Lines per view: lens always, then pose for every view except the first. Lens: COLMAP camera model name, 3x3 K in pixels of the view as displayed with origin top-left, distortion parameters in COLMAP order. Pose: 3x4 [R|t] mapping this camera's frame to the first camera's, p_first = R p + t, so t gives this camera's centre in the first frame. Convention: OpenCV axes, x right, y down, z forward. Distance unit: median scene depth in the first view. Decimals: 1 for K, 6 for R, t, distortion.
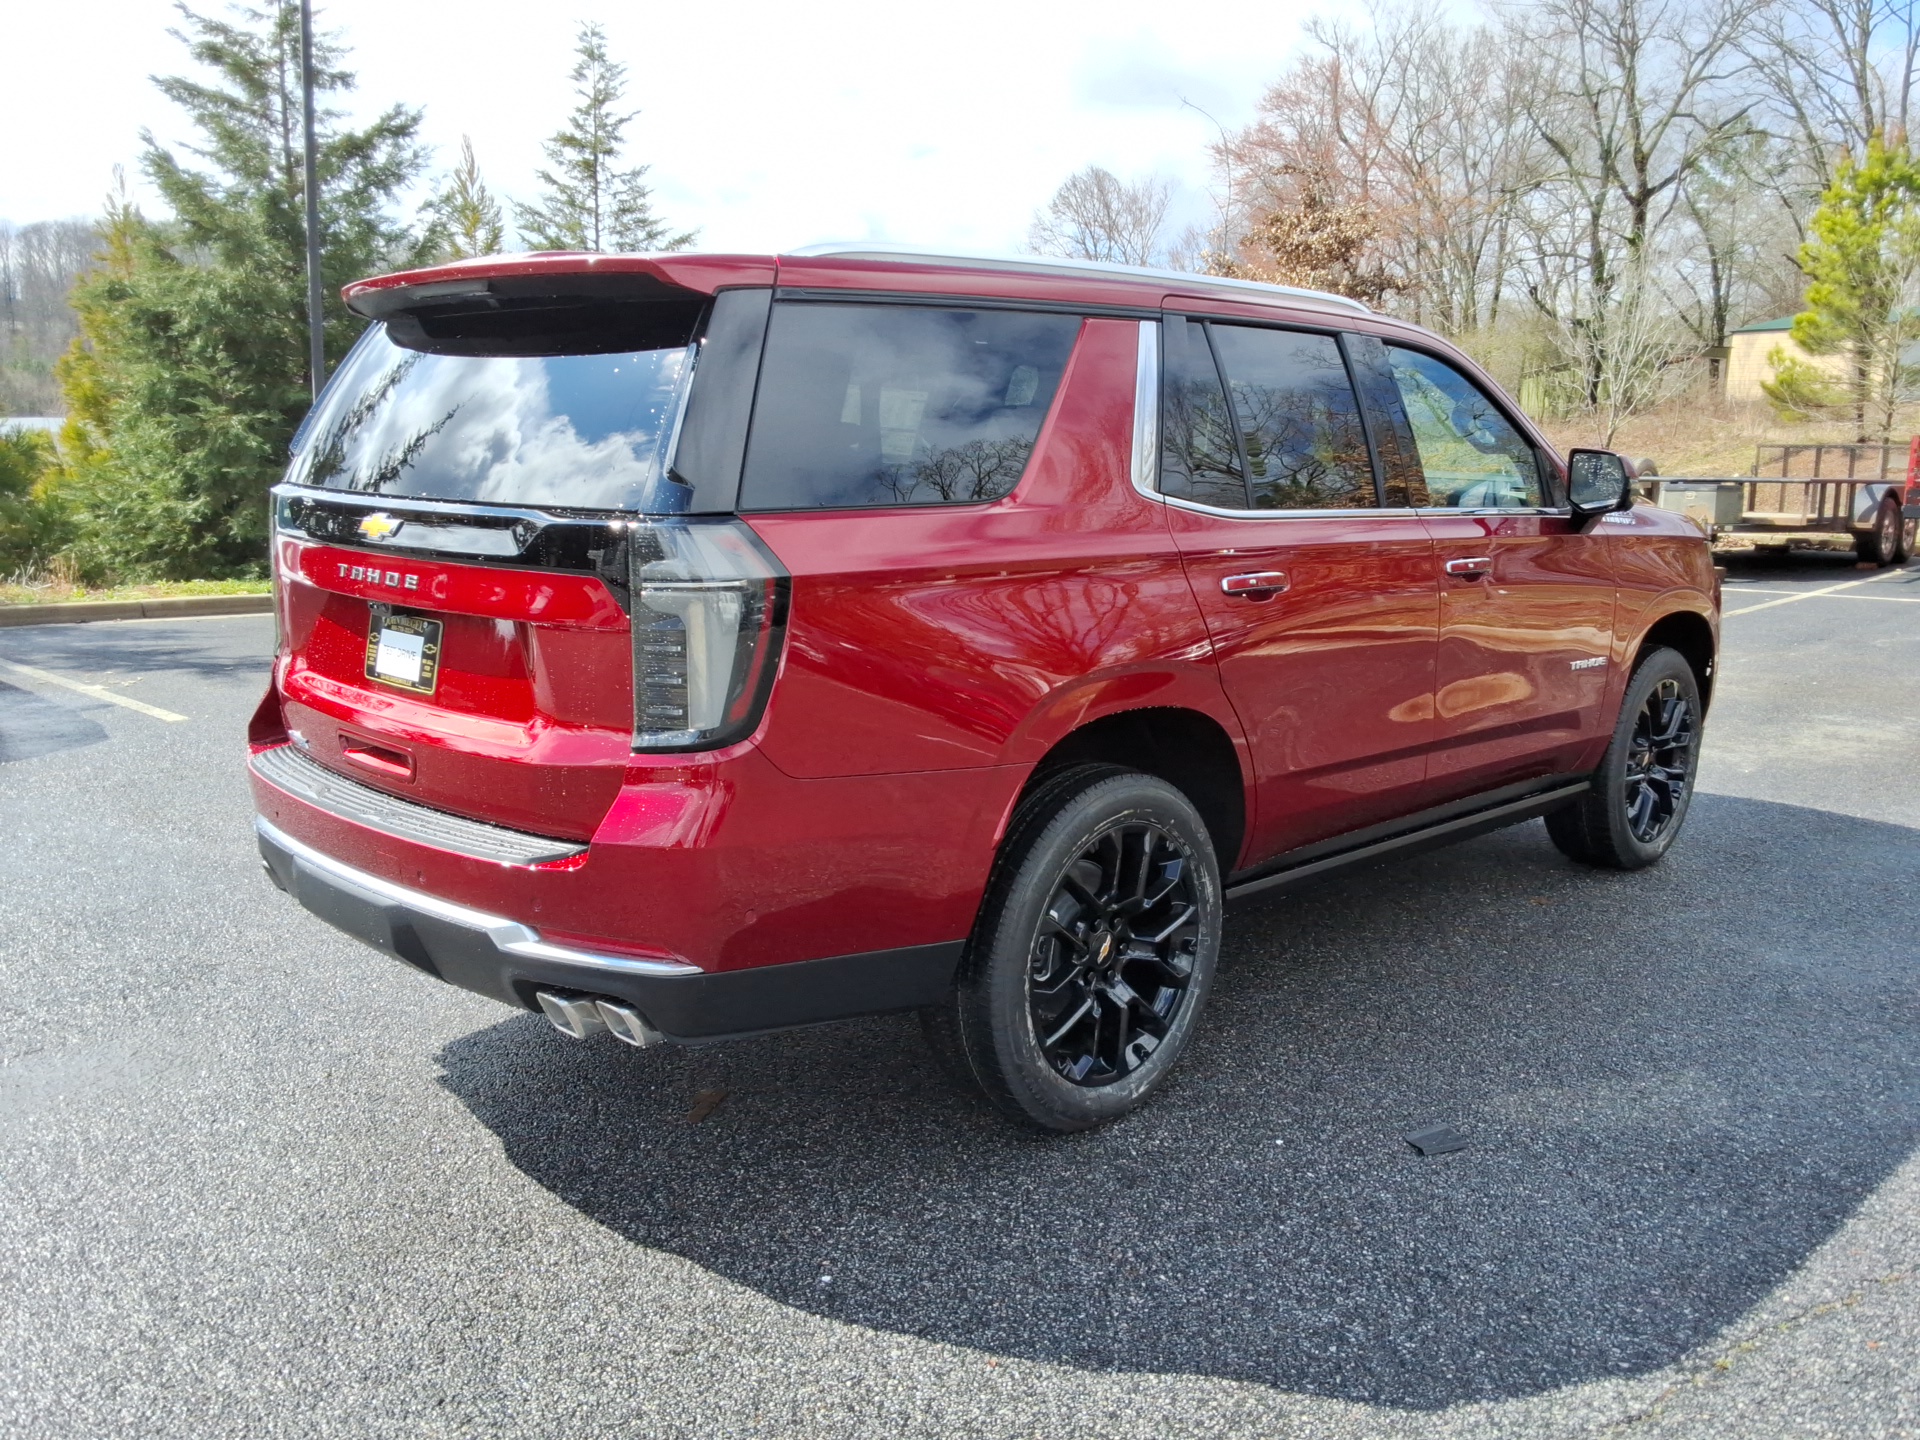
lens RADIAL K [[1564.3, 0, 995.3], [0, 1564.3, 710.0], [0, 0, 1]] dist [0.104625, -0.153449]
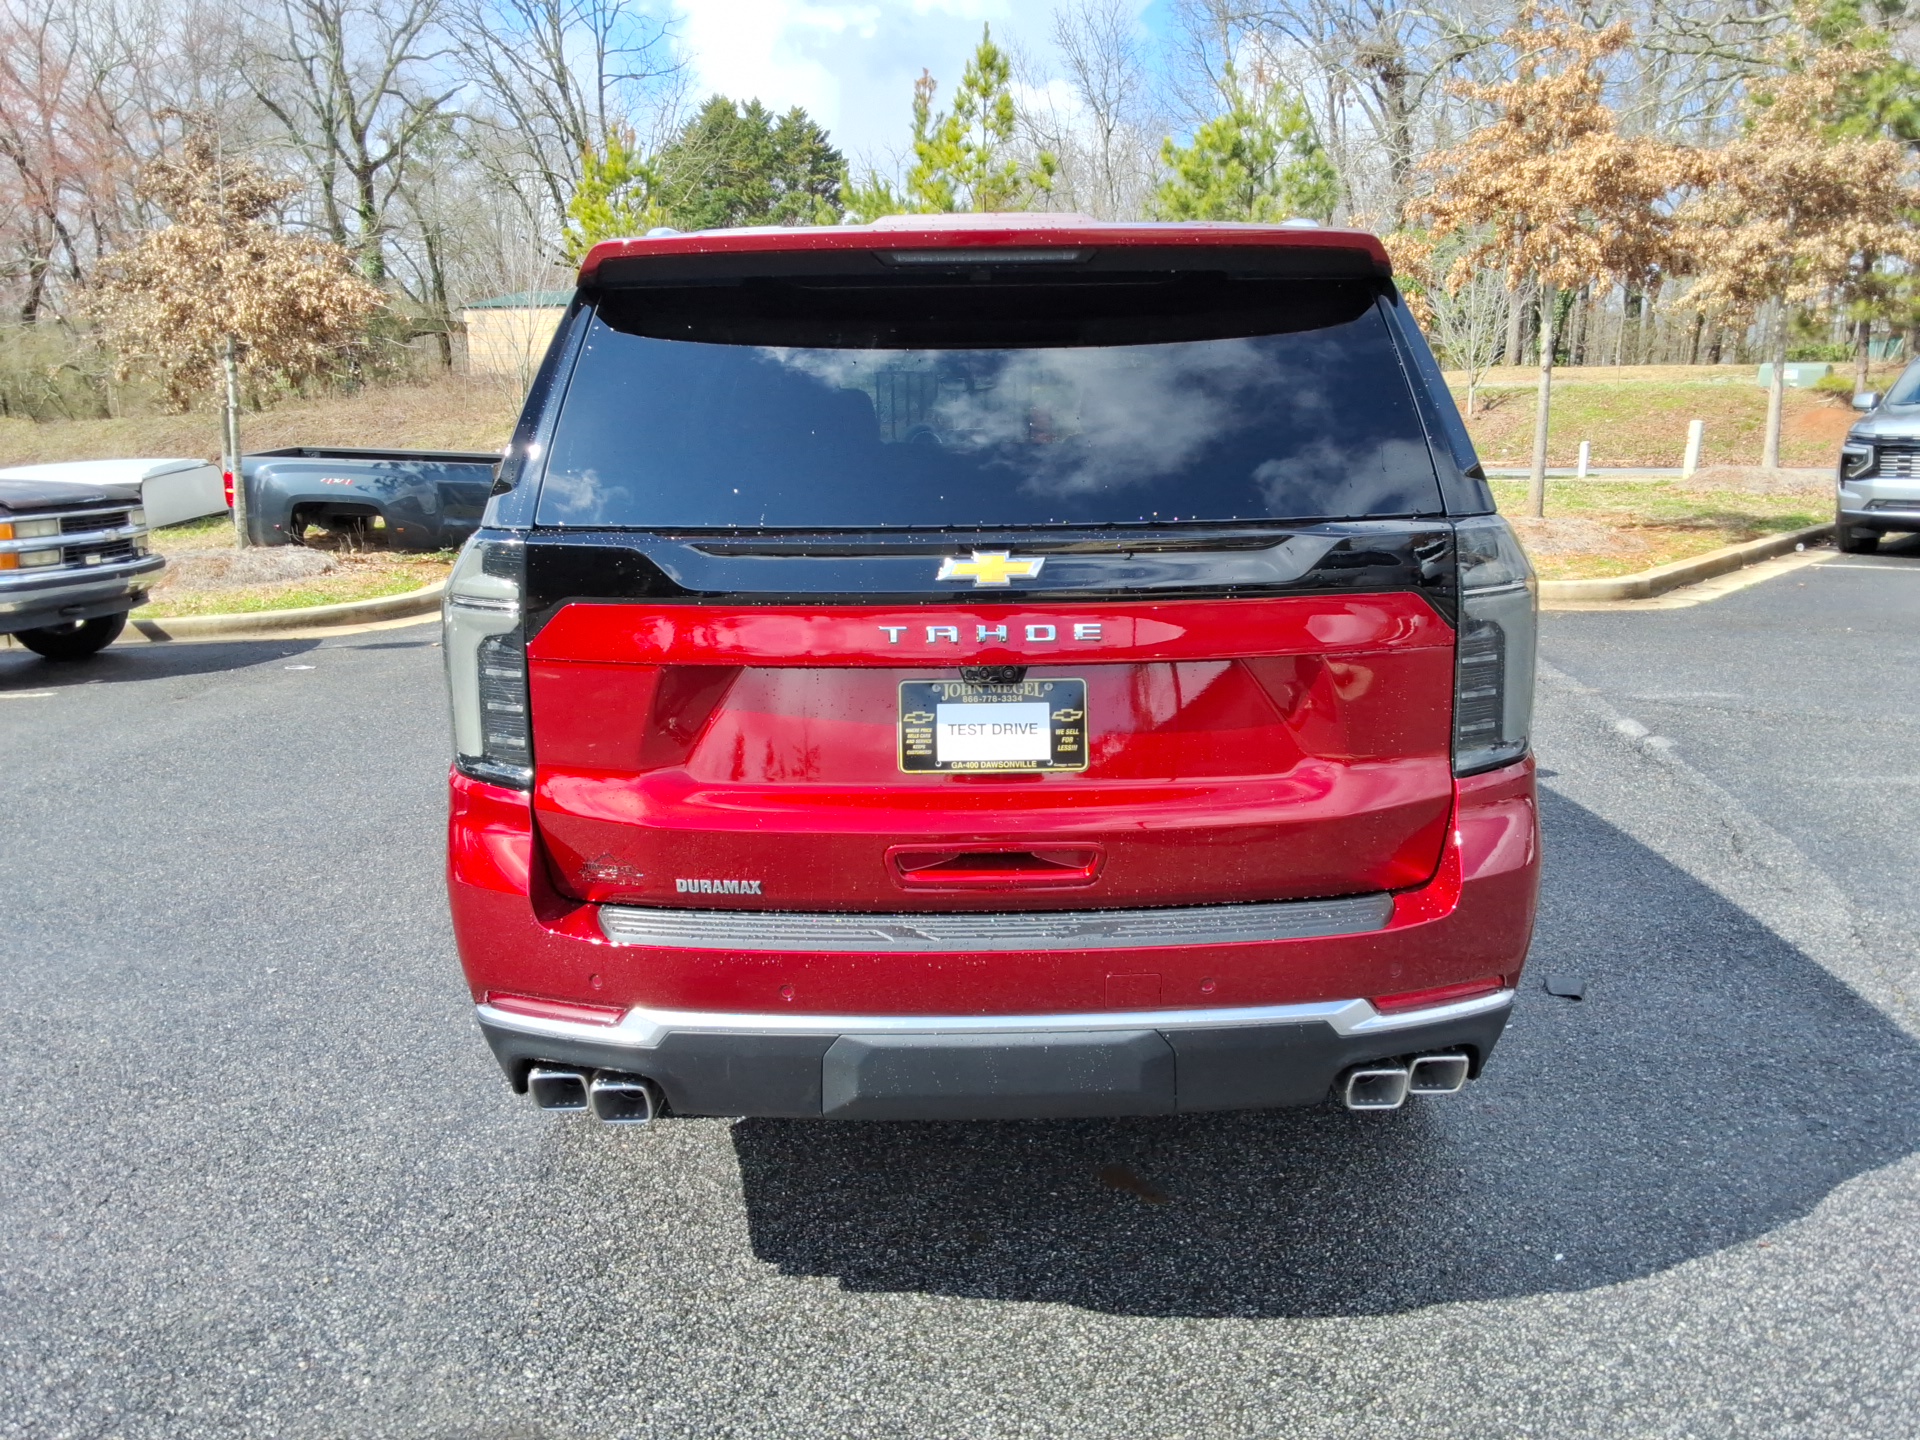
lens RADIAL K [[1564.3, 0, 967.4], [0, 1564.3, 700.4], [0, 0, 1]] dist [0.104625, -0.153449]
pose [[0.710619, -0.154588, 0.686384, -0.819253], [0.147180, 0.986641, 0.069835, -0.095140], [-0.688010, 0.051396, 0.723879, 0.407768]]
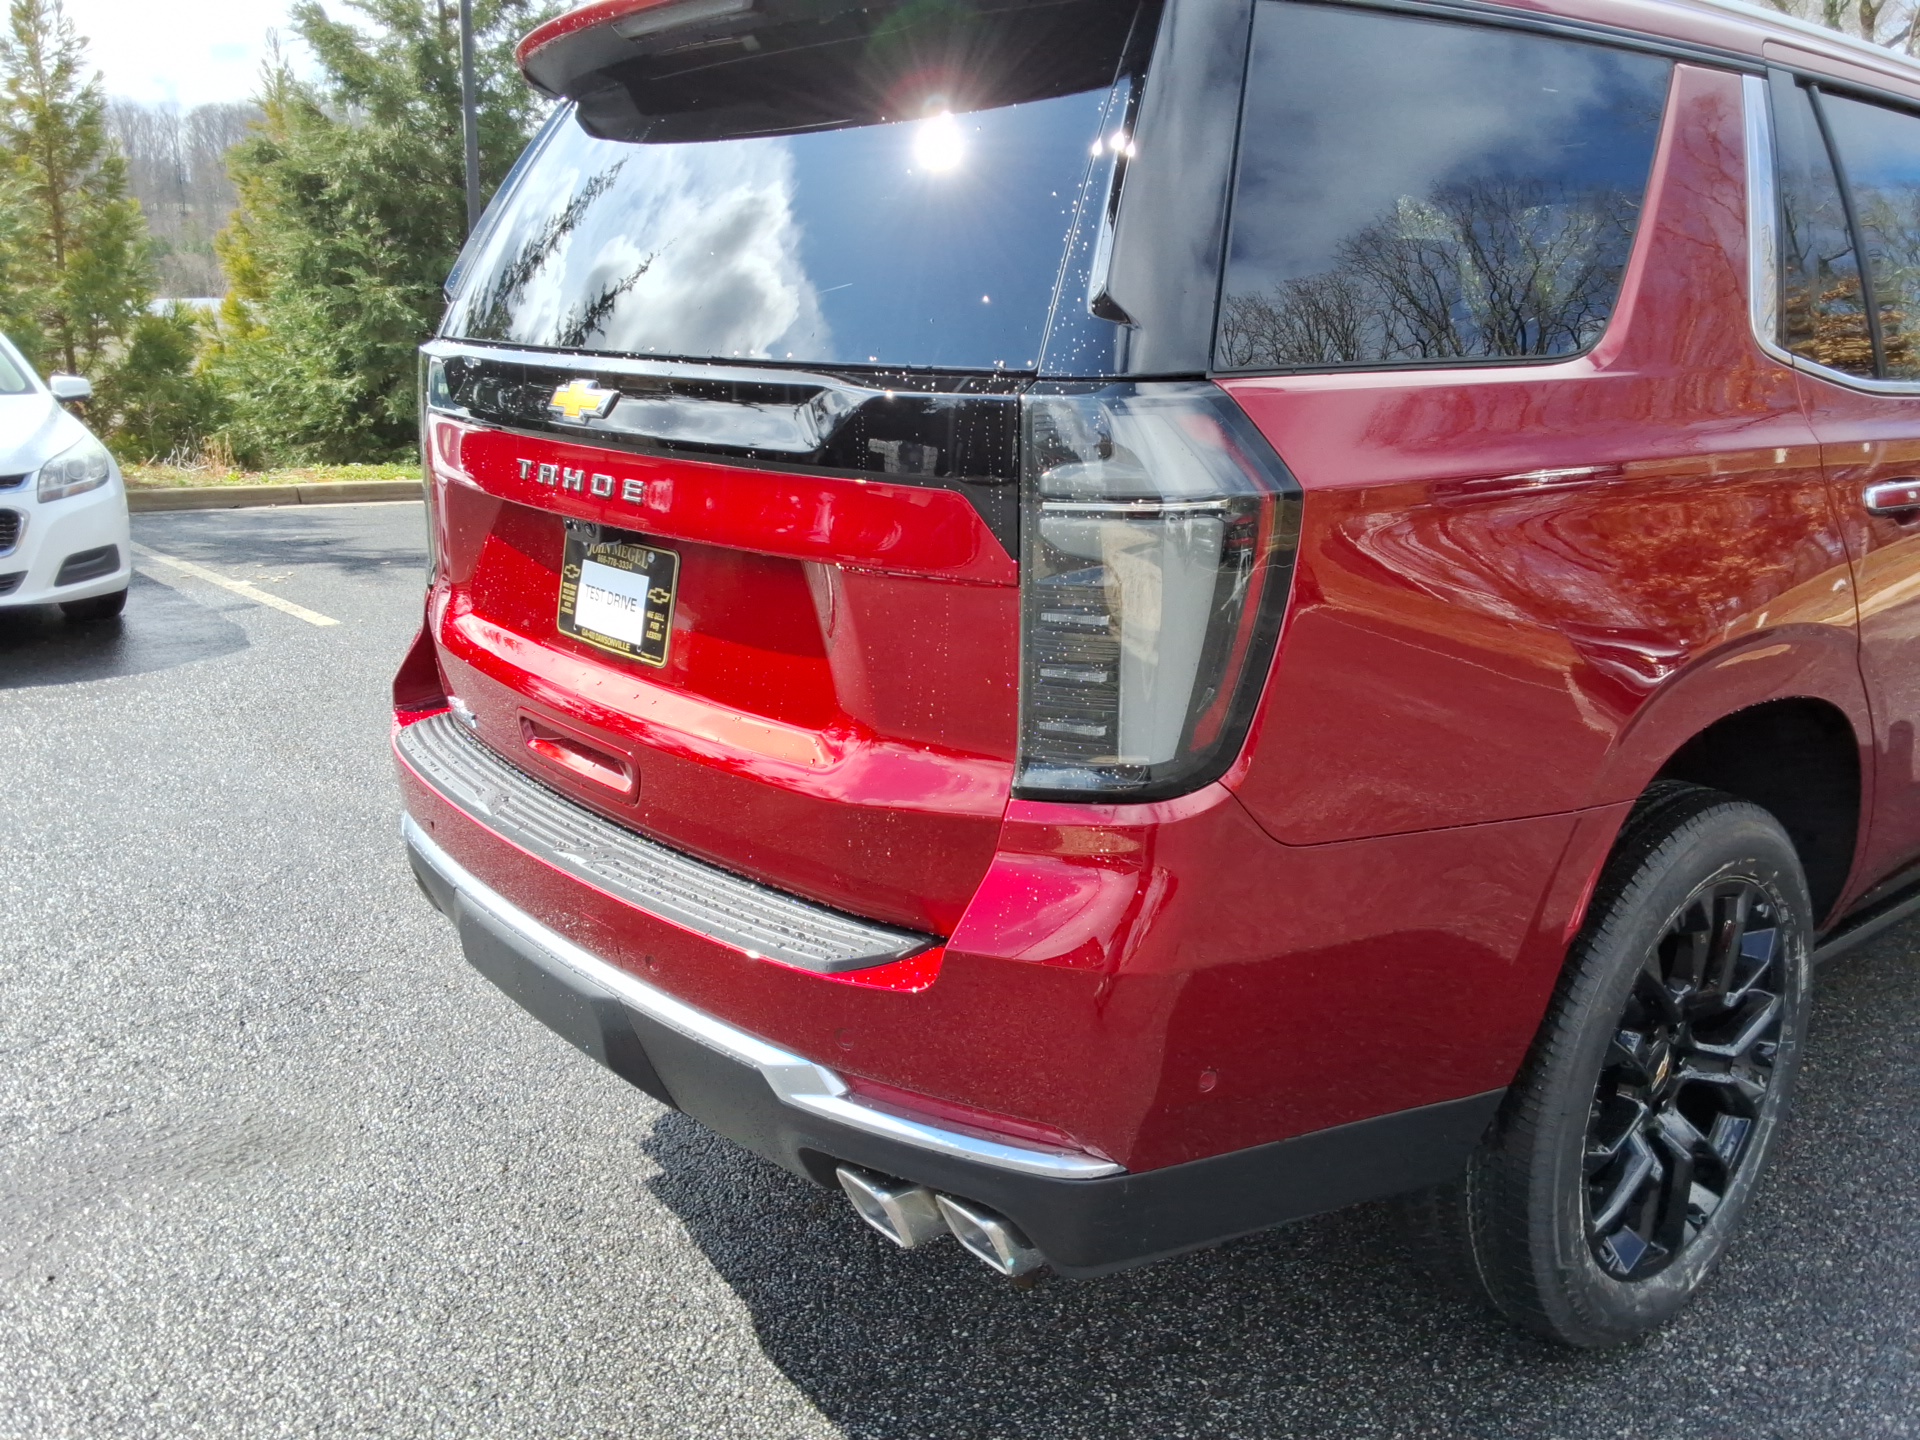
lens RADIAL K [[1564.3, 0, 998.9], [0, 1564.3, 710.4], [0, 0, 1]] dist [0.104625, -0.153449]
pose [[0.996275, 0.022931, -0.083124, -0.145946], [-0.017027, 0.997327, 0.071054, -0.034999], [0.084531, -0.069374, 0.994003, 0.329690]]
